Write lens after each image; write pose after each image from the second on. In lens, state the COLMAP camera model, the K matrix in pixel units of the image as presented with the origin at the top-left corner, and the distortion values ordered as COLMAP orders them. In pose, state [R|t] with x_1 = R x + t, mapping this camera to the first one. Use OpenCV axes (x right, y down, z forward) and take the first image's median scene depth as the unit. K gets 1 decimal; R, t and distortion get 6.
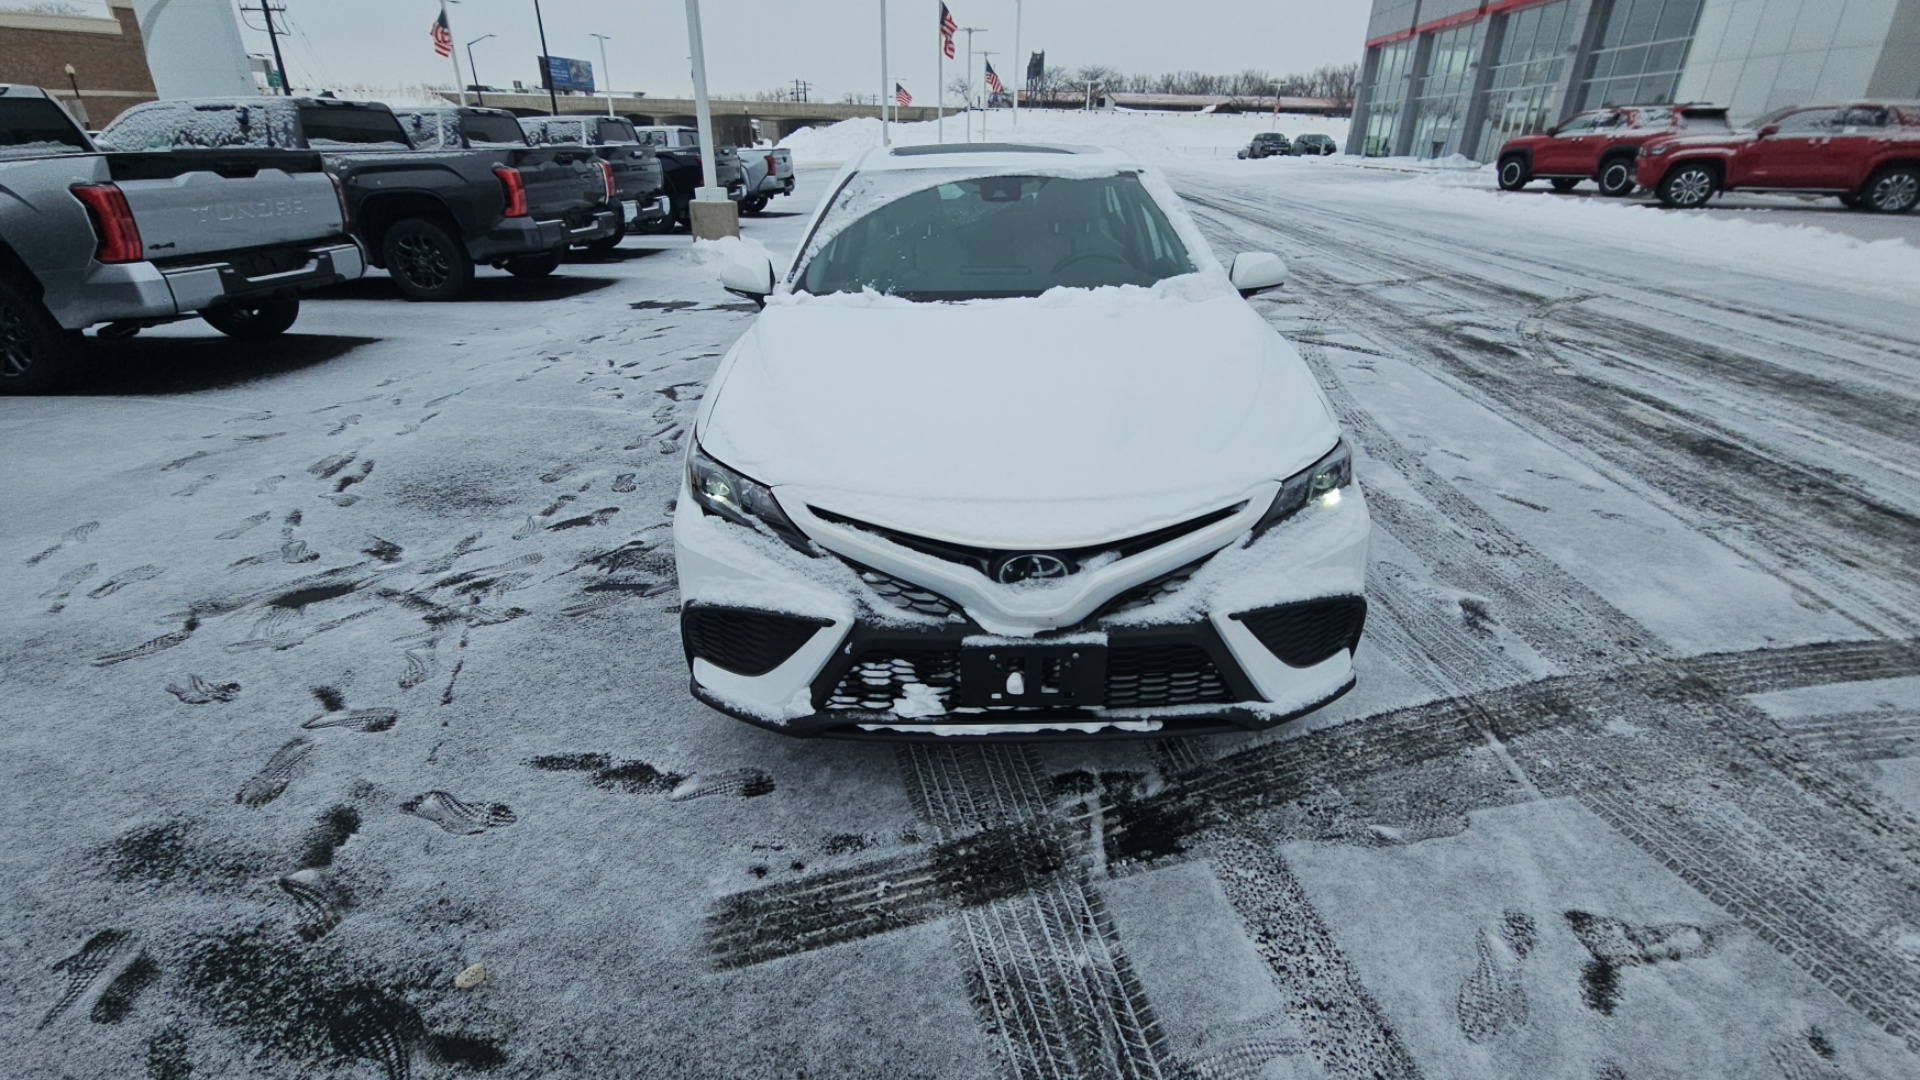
lens RADIAL K [[850.7, 0, 978.4], [0, 850.7, 549.9], [0, 0, 1]] dist [0.009123, -0.006349]
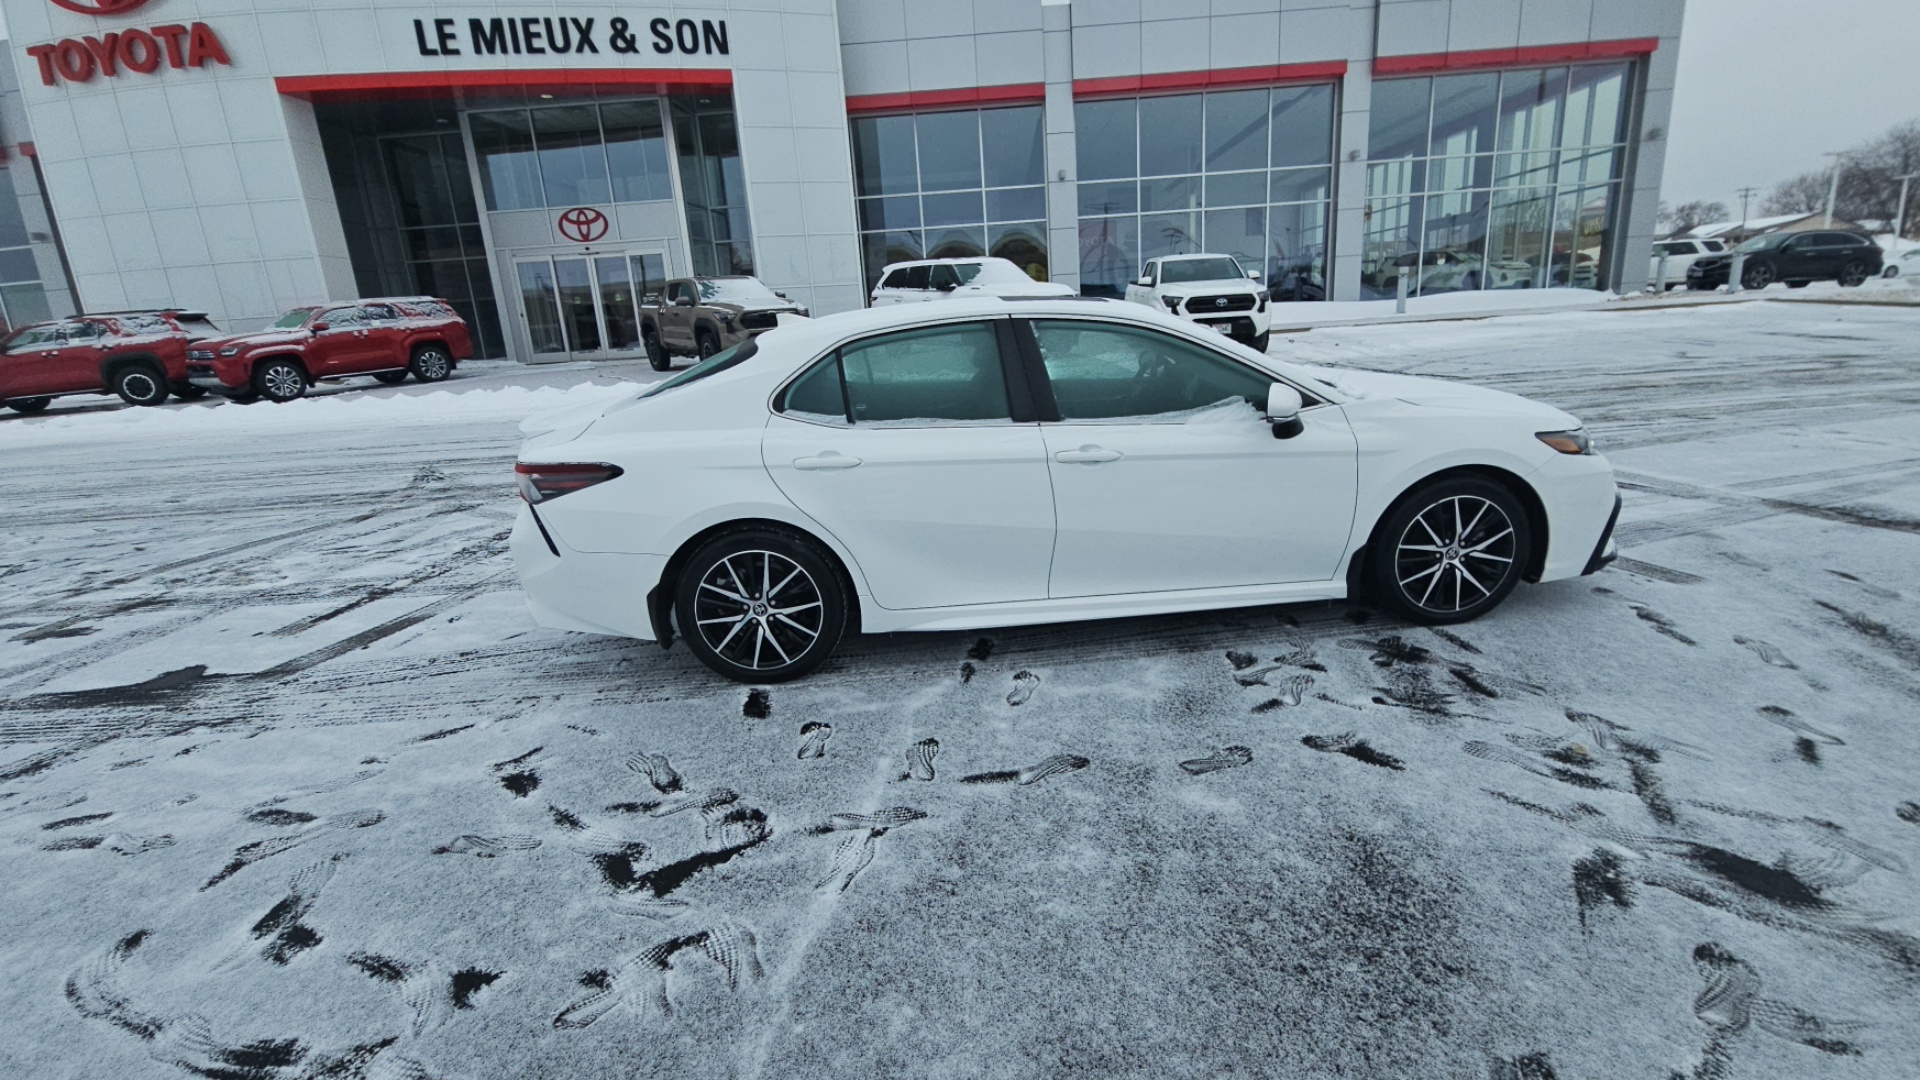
lens RADIAL K [[850.7, 0, 981.0], [0, 850.7, 547.7], [0, 0, 1]] dist [0.009123, -0.006349]
pose [[-0.049694, -0.286113, 0.956907, -1.308723], [0.489581, 0.828110, 0.273028, -0.645594], [-0.870541, 0.482051, 0.098923, 1.324608]]
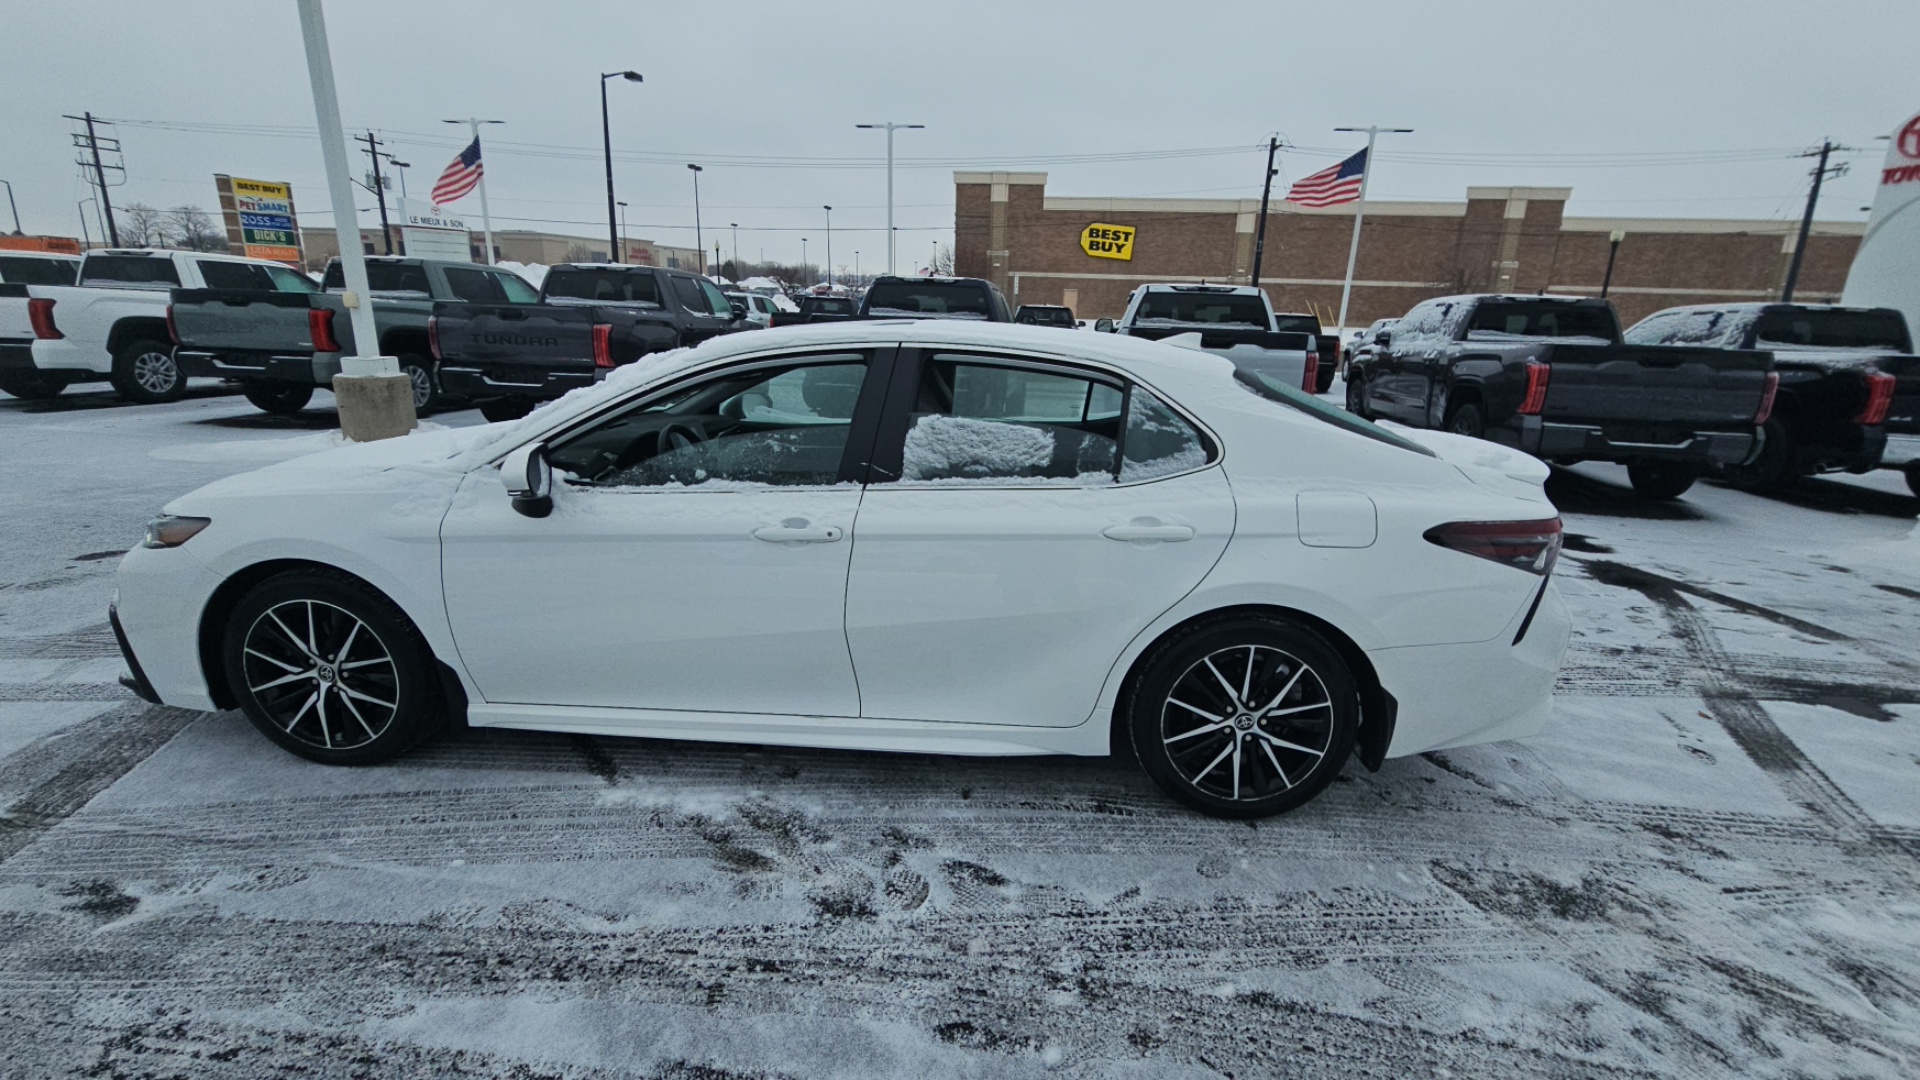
lens RADIAL K [[850.7, 0, 980.2], [0, 850.7, 544.2], [0, 0, 1]] dist [0.009123, -0.006349]
pose [[-0.073467, 0.260970, -0.962547, 1.067865], [-0.462078, 0.846400, 0.264748, -0.670945], [0.883791, 0.464222, 0.058406, 1.373493]]
